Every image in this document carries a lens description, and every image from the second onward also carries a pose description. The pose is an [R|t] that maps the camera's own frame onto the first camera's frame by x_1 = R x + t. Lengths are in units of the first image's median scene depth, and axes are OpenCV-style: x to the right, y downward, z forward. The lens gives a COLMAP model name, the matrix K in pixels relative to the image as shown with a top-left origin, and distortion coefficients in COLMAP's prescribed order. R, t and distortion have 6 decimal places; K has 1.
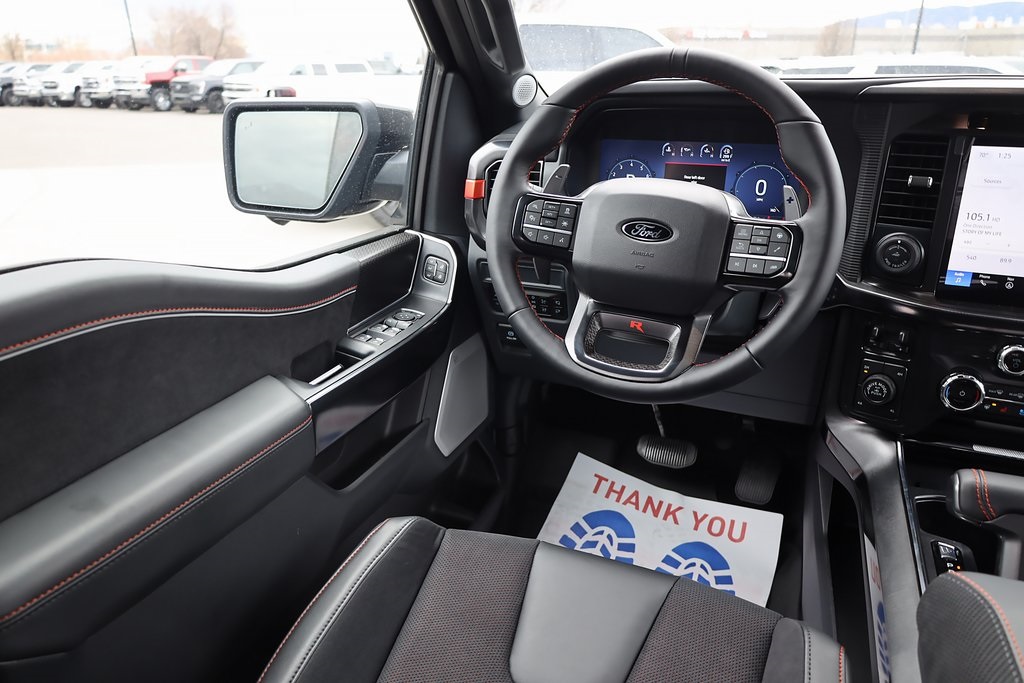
lens RADIAL K [[694.2, 0, 513.1], [0, 694.2, 340.4], [0, 0, 1]] dist [-0.007868, 0.001530]
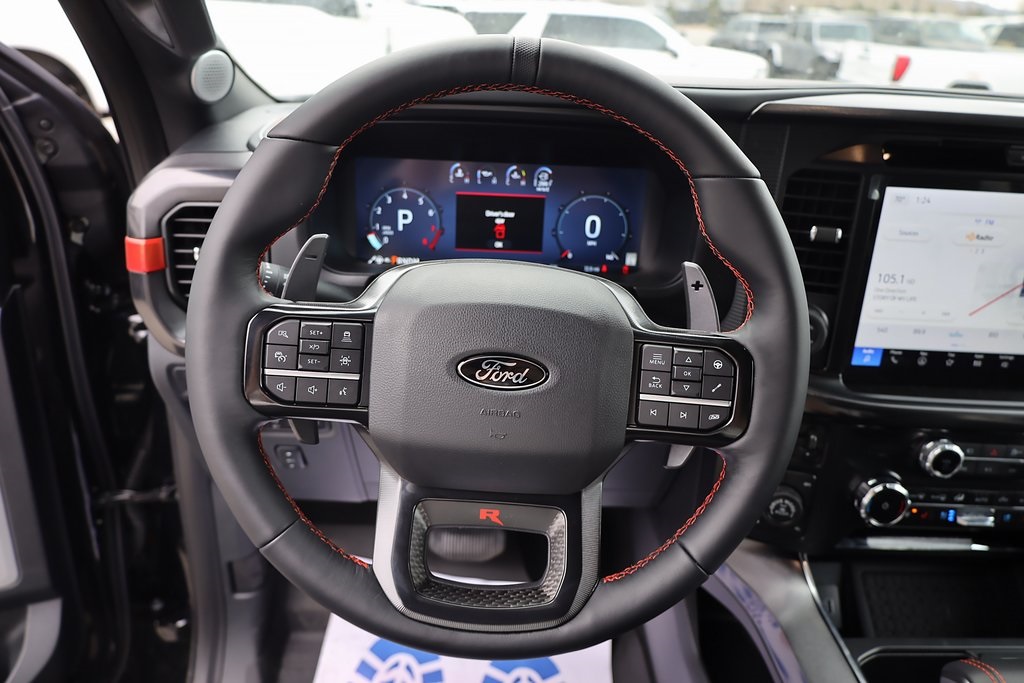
lens RADIAL K [[694.2, 0, 513.1], [0, 694.2, 340.4], [0, 0, 1]] dist [-0.007868, 0.001530]
pose [[0.910551, -0.129794, 0.392492, -0.016021], [0.099934, 0.990384, 0.095672, -0.222741], [-0.401135, -0.047891, 0.914766, 0.458201]]
